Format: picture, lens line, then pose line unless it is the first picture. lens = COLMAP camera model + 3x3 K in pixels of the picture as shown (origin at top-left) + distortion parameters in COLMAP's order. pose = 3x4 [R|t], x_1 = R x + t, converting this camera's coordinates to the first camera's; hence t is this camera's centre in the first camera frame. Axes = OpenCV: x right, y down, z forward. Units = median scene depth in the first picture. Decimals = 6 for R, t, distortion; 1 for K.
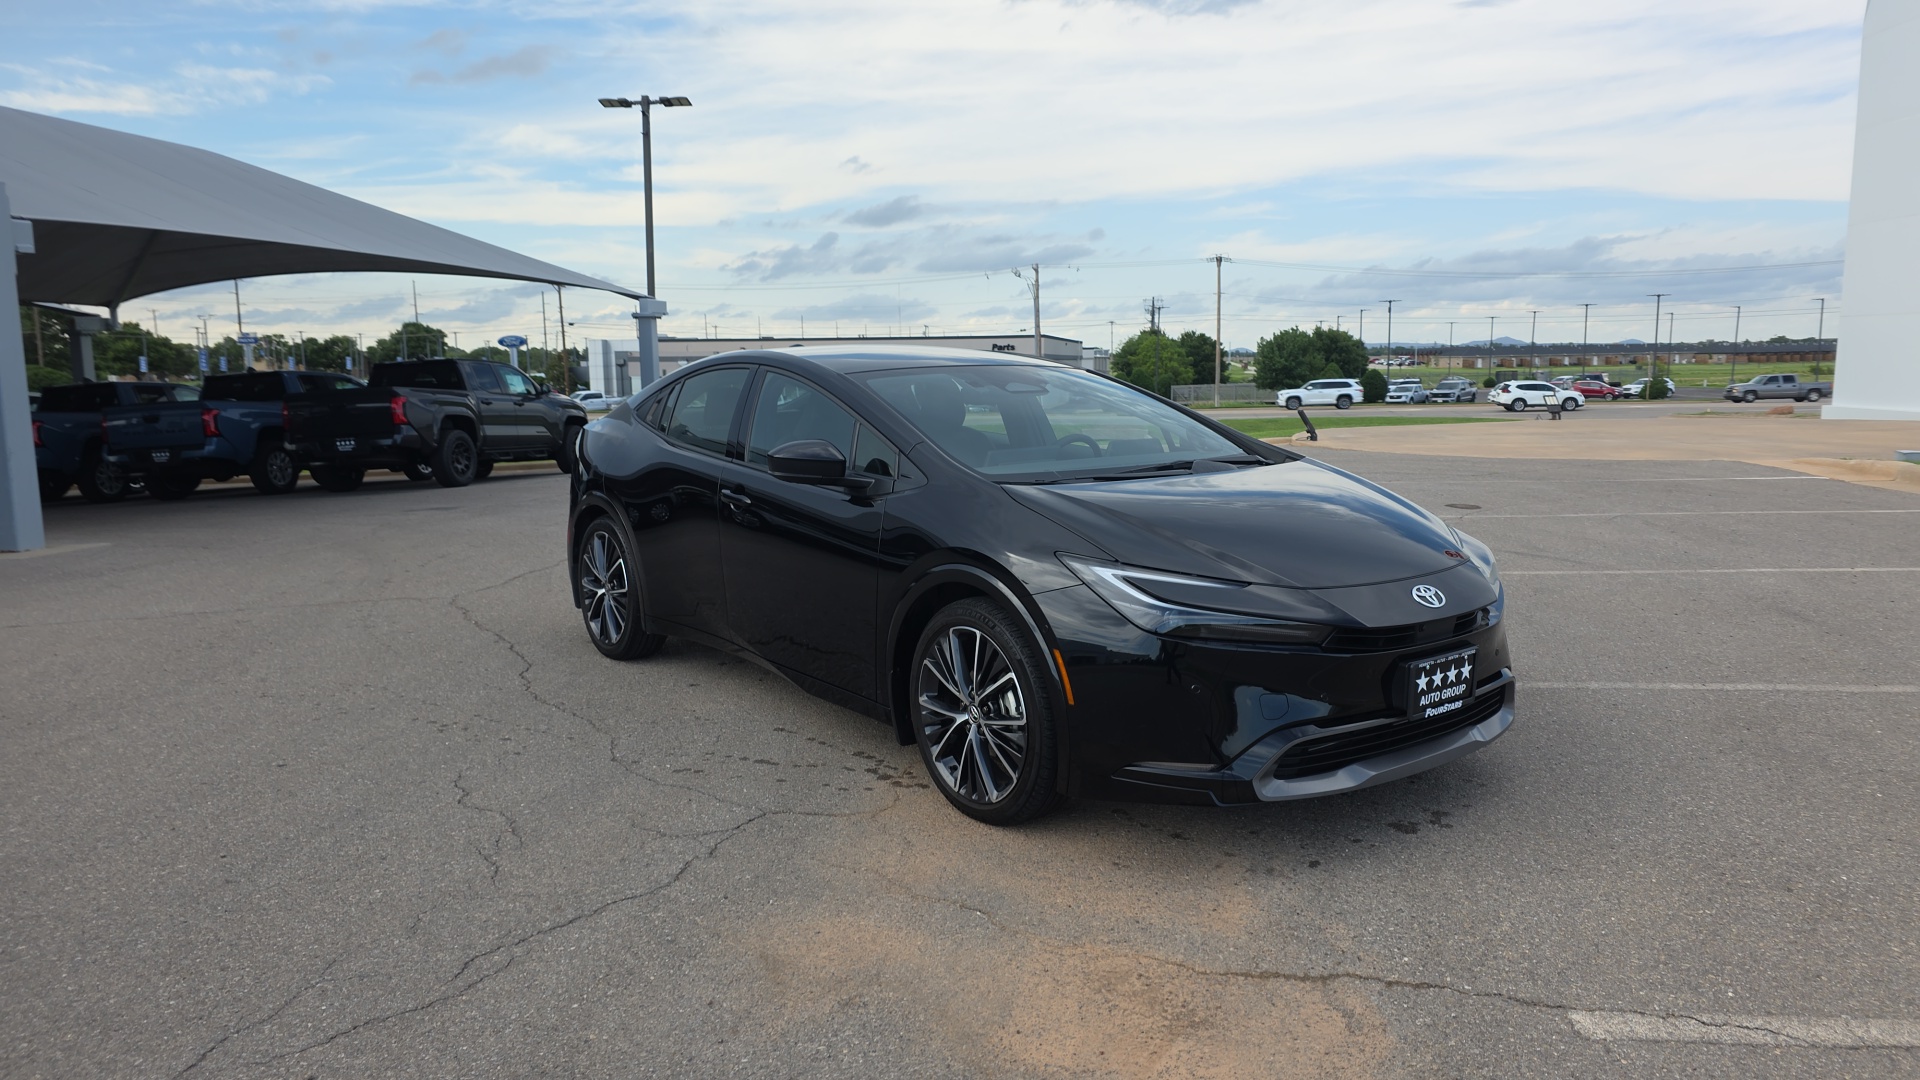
lens RADIAL K [[1276.6, 0, 994.5], [0, 1276.6, 541.9], [0, 0, 1]] dist [0.037573, -0.040003]
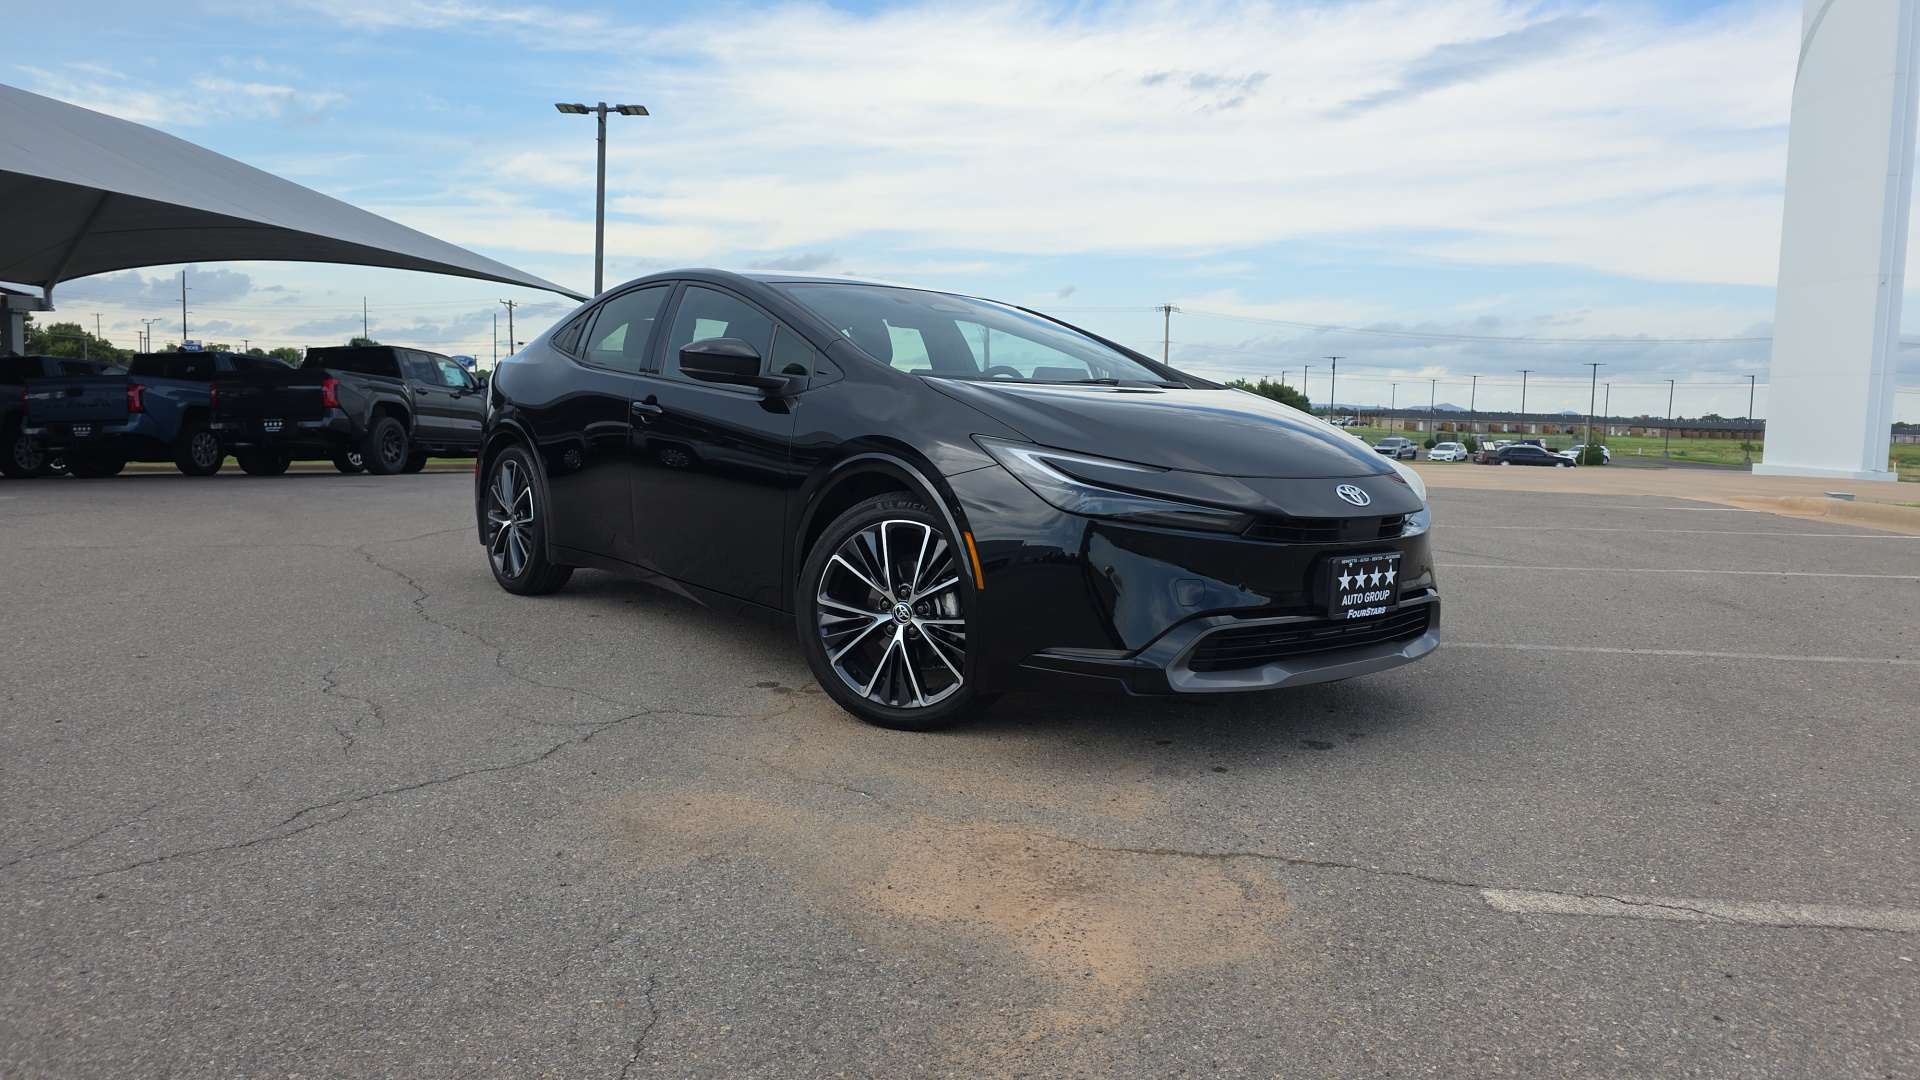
lens RADIAL K [[1272.4, 0, 965.9], [0, 1272.4, 539.5], [0, 0, 1]] dist [0.047425, -0.051868]
pose [[0.998815, 0.043306, 0.022229, 0.032637], [-0.042571, 0.998563, -0.032546, 0.124510], [-0.023606, 0.031561, 0.999223, 0.055877]]
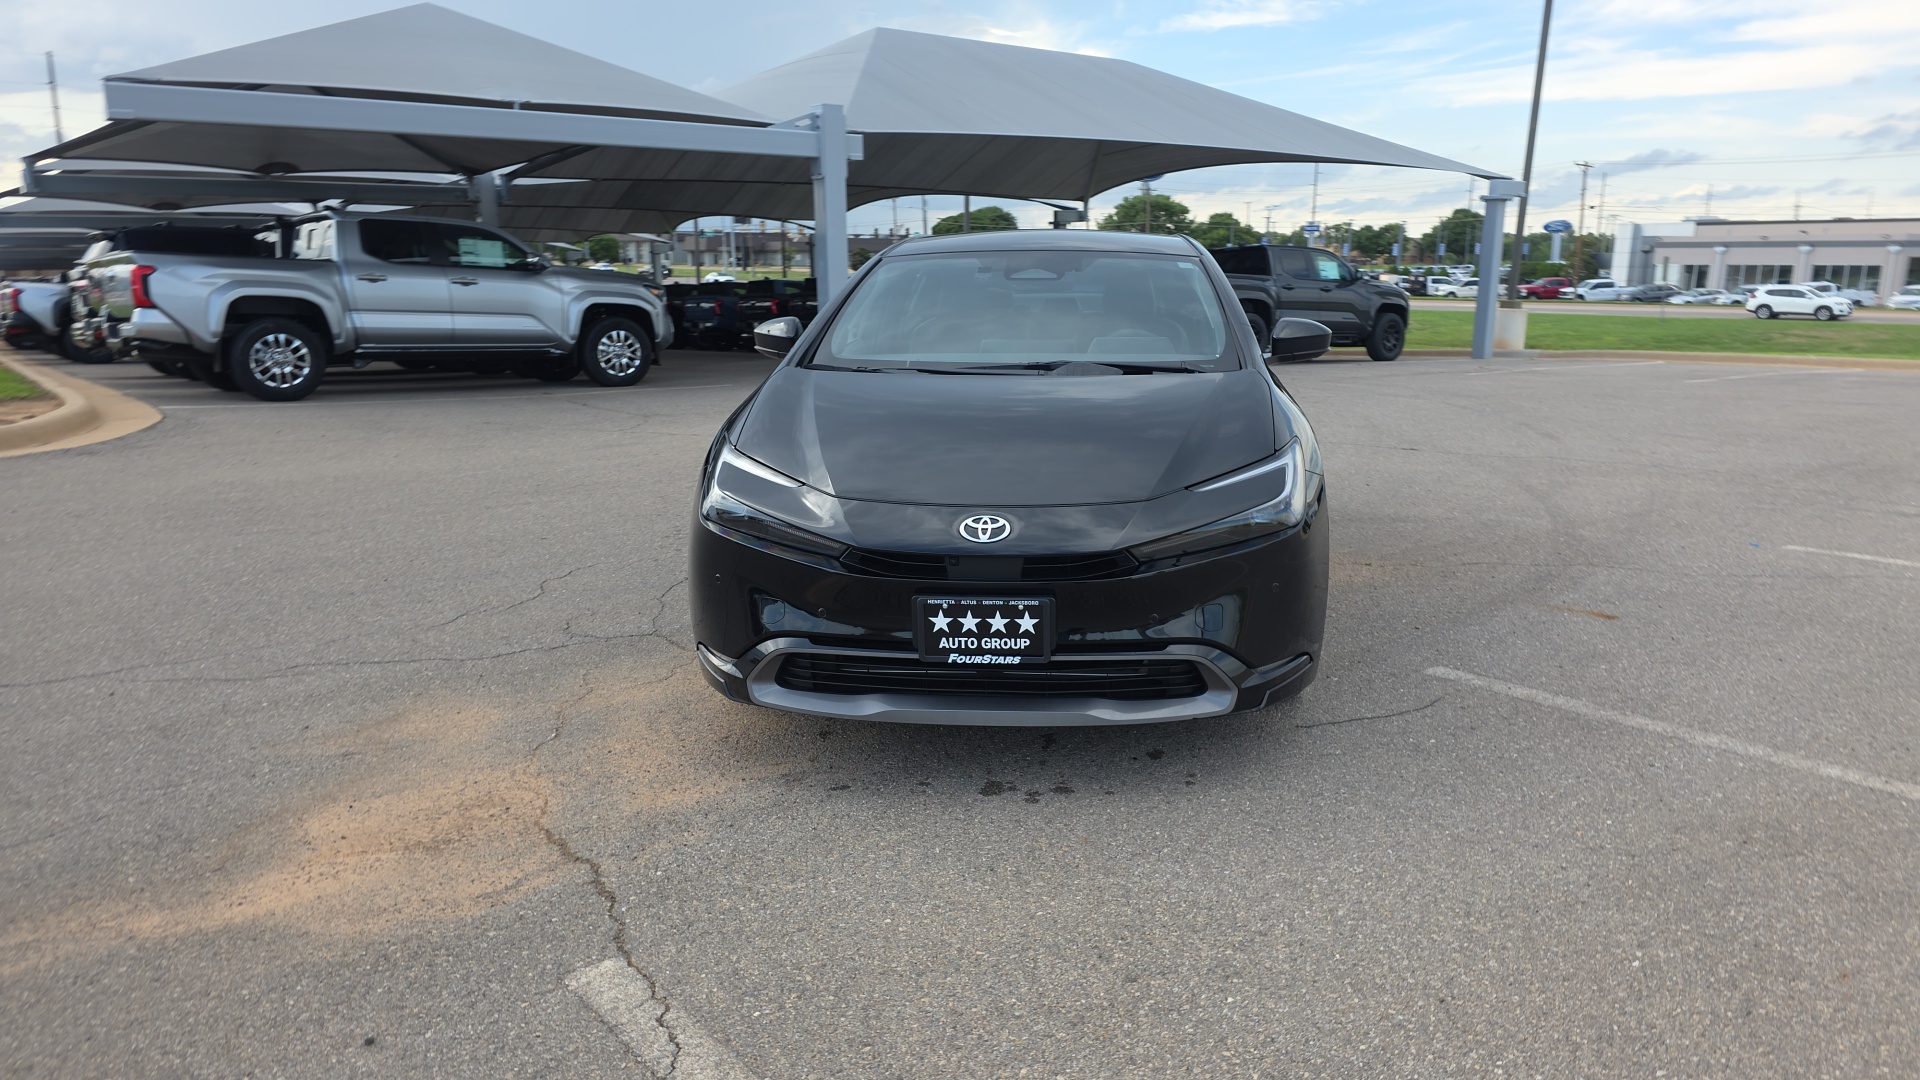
lens RADIAL K [[1277.8, 0, 1016.7], [0, 1277.8, 536.4], [0, 0, 1]] dist [0.058456, -0.051955]
pose [[0.747640, 0.152688, -0.646313, 0.951597], [-0.100356, 0.988010, 0.117322, -0.057173], [0.656478, -0.022853, 0.753999, 0.386848]]
